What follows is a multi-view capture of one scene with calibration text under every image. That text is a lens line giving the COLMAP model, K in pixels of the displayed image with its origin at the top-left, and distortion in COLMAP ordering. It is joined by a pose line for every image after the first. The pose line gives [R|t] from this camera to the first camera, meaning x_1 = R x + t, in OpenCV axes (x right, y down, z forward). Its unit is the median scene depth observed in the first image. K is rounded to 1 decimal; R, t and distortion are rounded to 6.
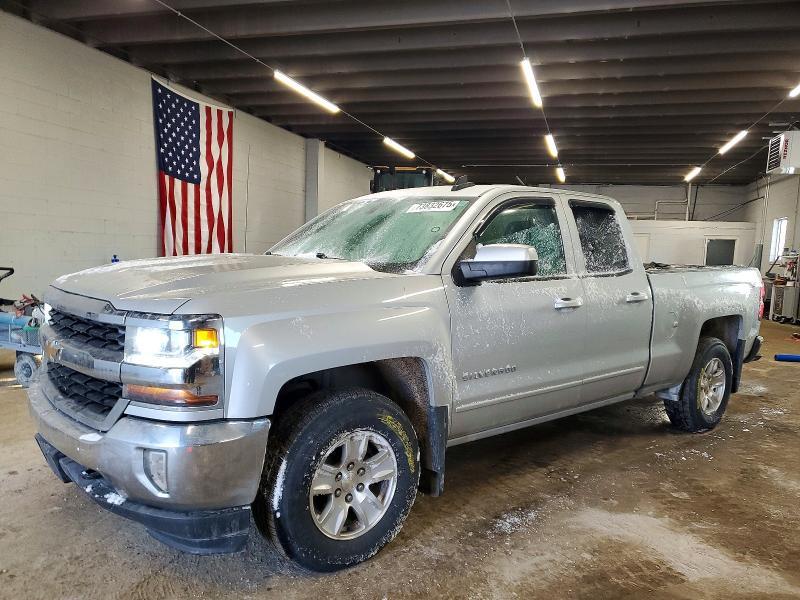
lens RADIAL K [[626.7, 0, 400.0], [0, 626.7, 300.0], [0, 0, 1]] dist [0.043566, -0.006922]
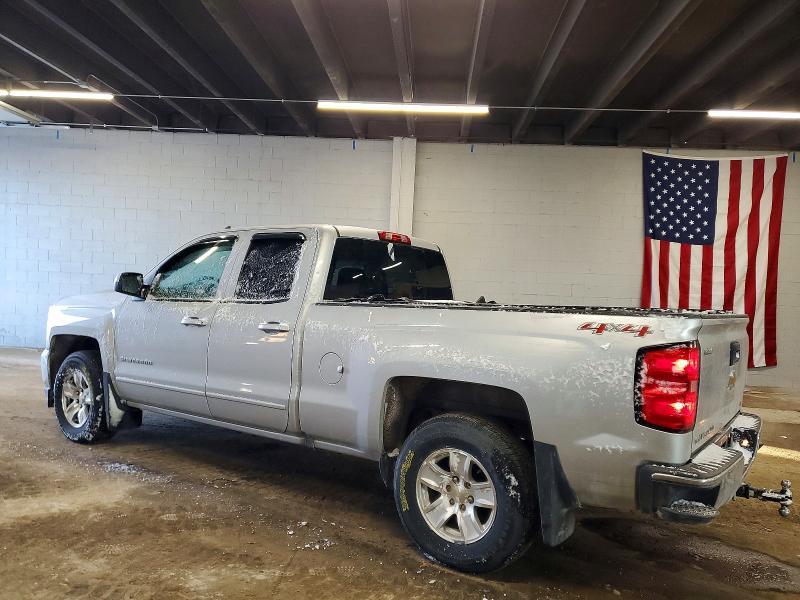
lens RADIAL K [[626.7, 0, 400.0], [0, 626.7, 300.0], [0, 0, 1]] dist [0.043566, -0.006922]
pose [[0.230540, -0.012655, -0.972981, 0.517439], [-0.117869, 0.992189, -0.040833, -0.011049], [0.965898, 0.124098, 0.227248, 0.374101]]
